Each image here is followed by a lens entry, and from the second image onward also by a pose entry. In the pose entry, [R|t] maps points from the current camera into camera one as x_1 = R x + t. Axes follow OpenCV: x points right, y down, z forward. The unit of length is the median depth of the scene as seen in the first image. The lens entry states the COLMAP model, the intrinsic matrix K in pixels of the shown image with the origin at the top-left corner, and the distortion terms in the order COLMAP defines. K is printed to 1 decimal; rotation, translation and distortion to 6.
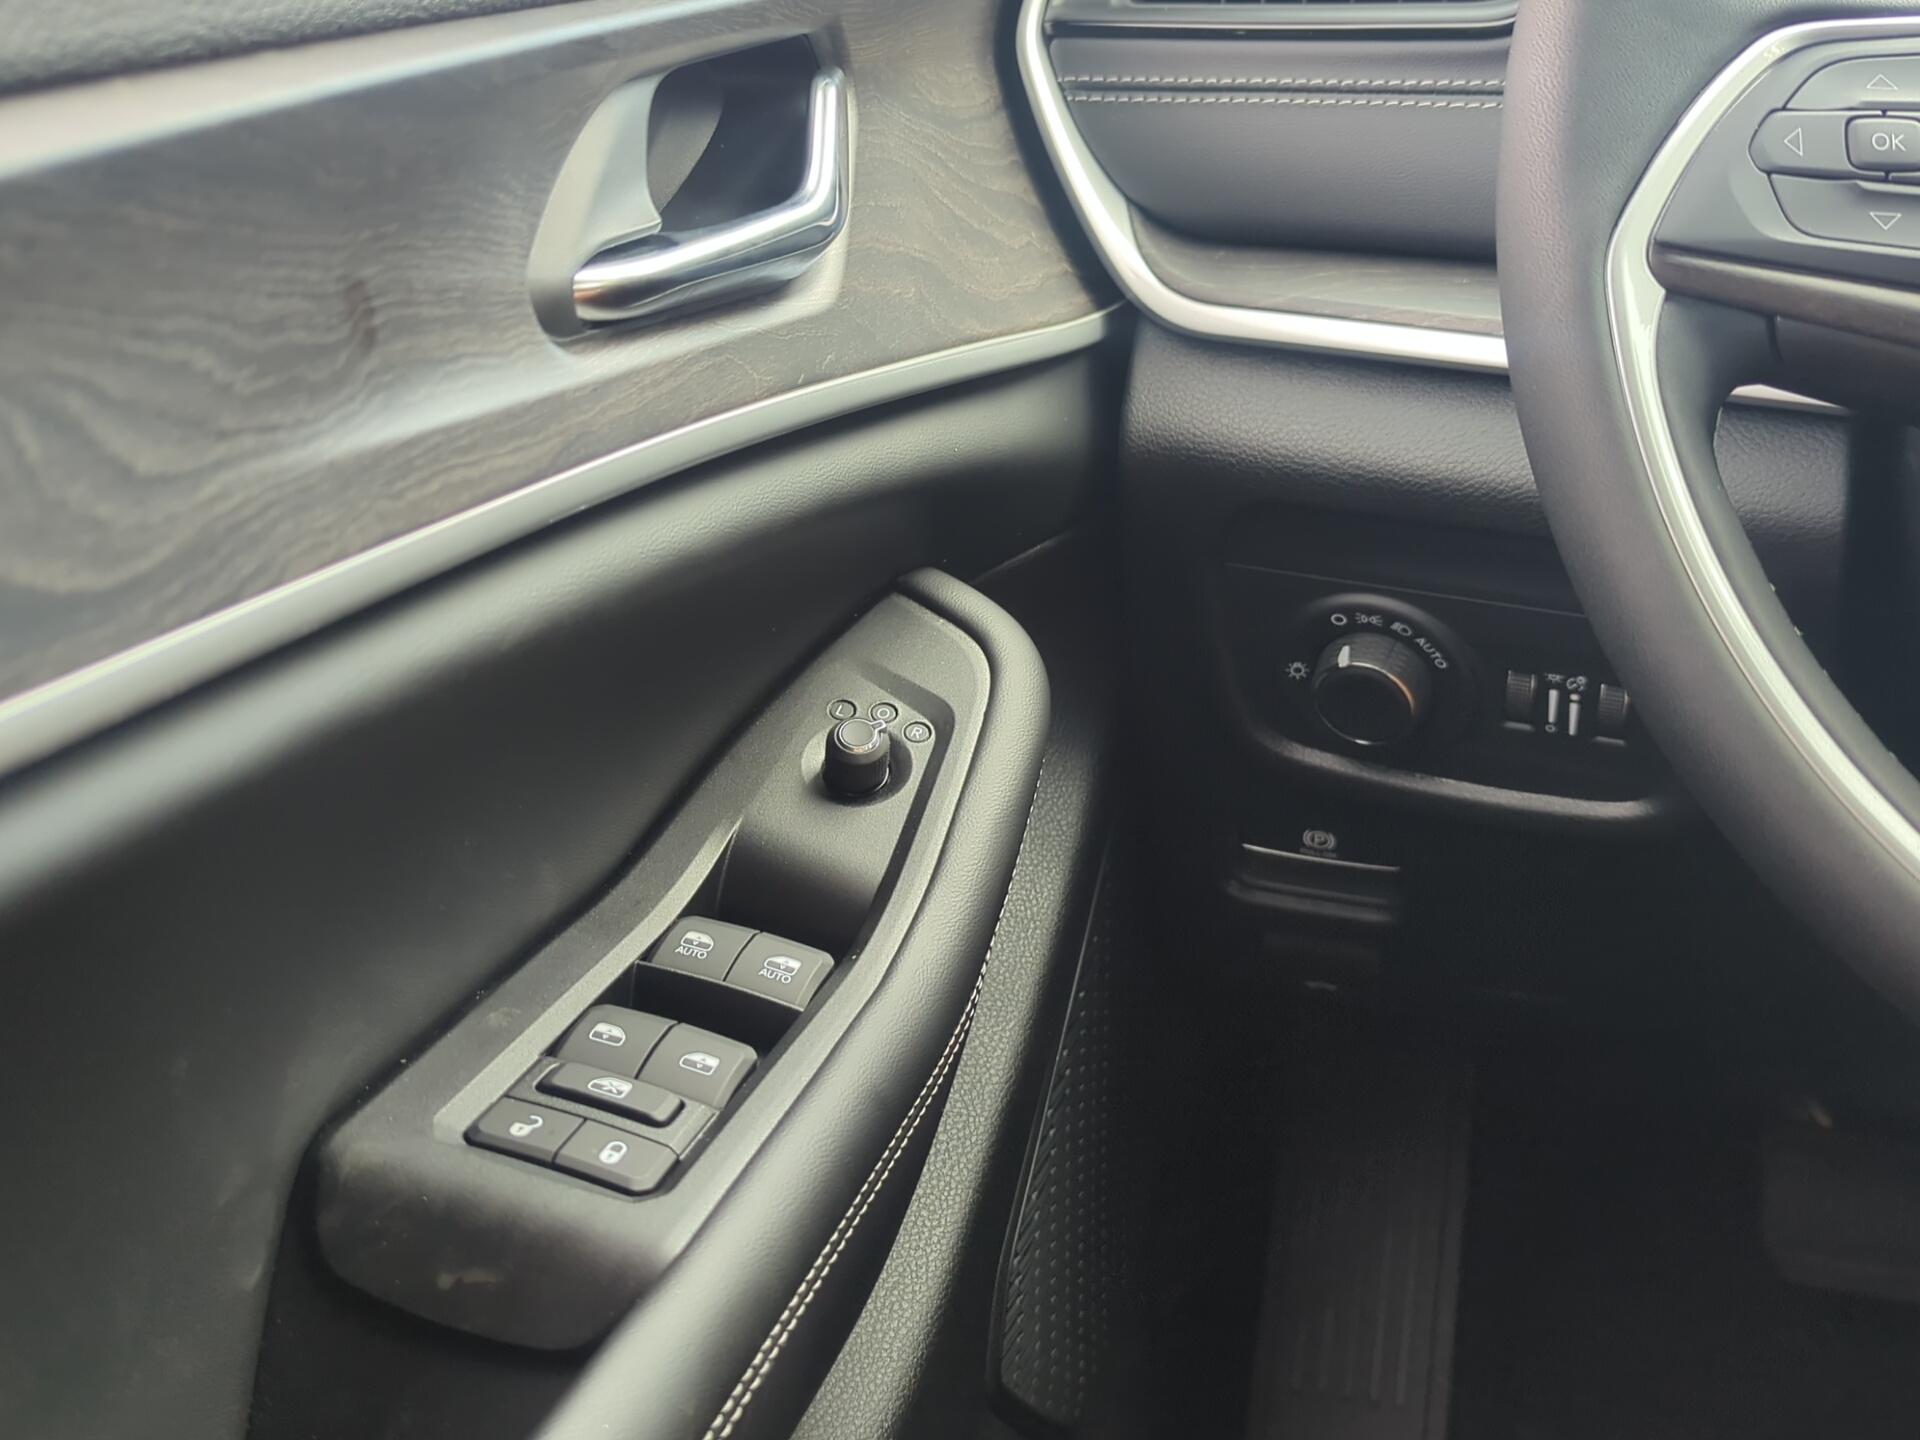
lens RADIAL K [[2062.2, 0, 977.2], [0, 2062.2, 710.1], [0, 0, 1]] dist [0.035801, 0.000000]
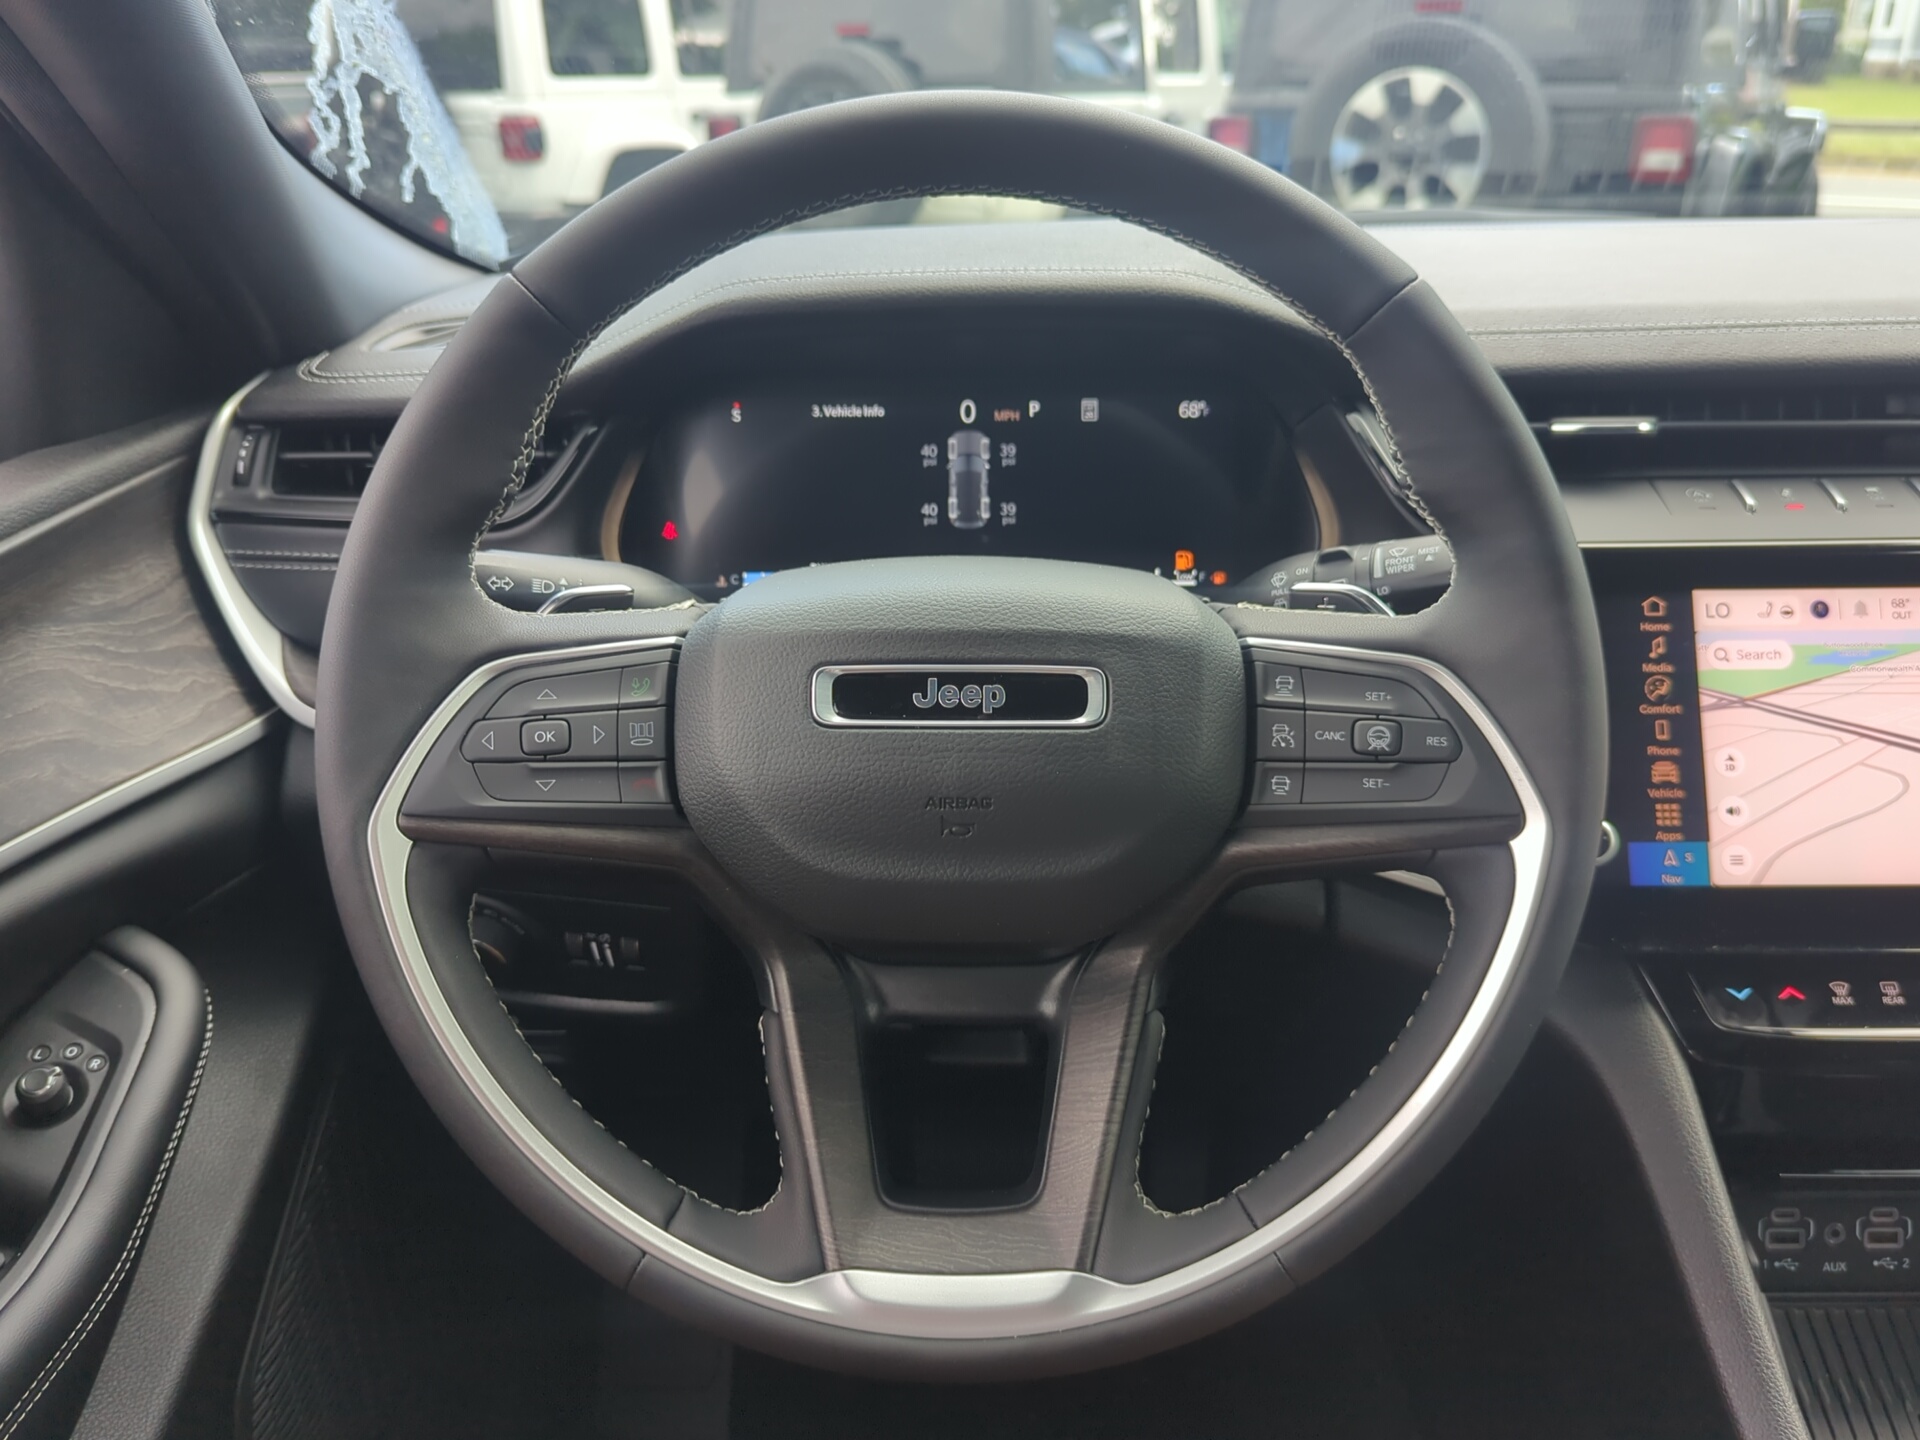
lens RADIAL K [[1545.7, 0, 966.7], [0, 1545.7, 697.1], [0, 0, 1]] dist [0.056584, -0.051128]
pose [[0.971224, -0.097716, 0.217198, 0.351566], [0.095571, 0.995214, 0.020388, -0.209542], [-0.218151, 0.000956, 0.975915, -0.209223]]
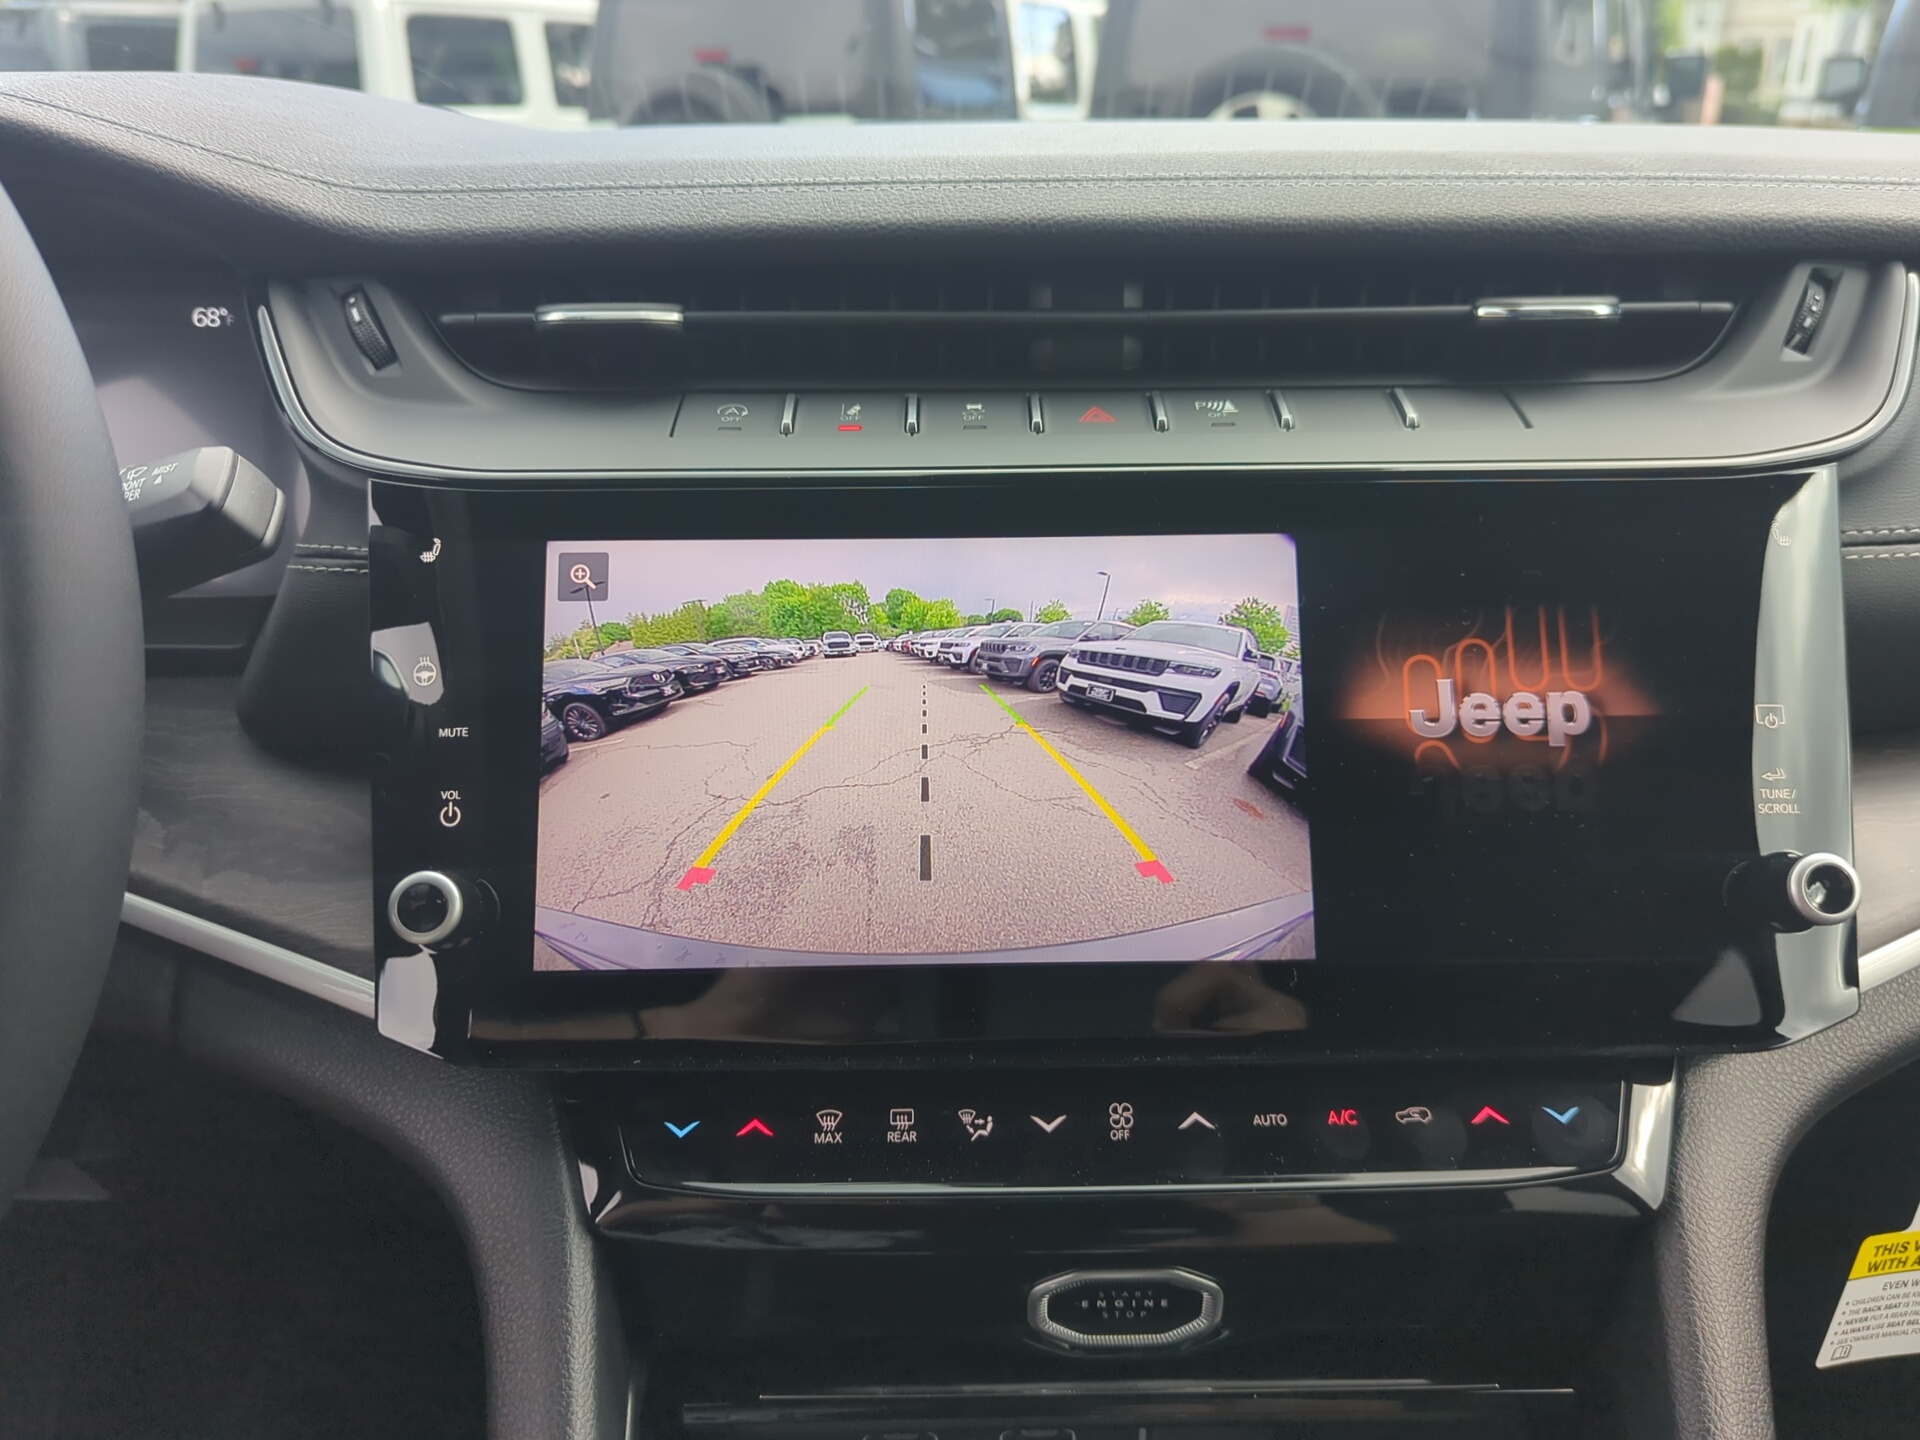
lens RADIAL K [[1570.9, 0, 983.6], [0, 1570.9, 686.1], [0, 0, 1]] dist [-0.003772, -0.008938]
pose [[0.961947, -0.091455, 0.257475, 1.037532], [0.098142, 0.995085, -0.013209, -0.117577], [-0.255002, 0.037976, 0.966195, -0.028183]]
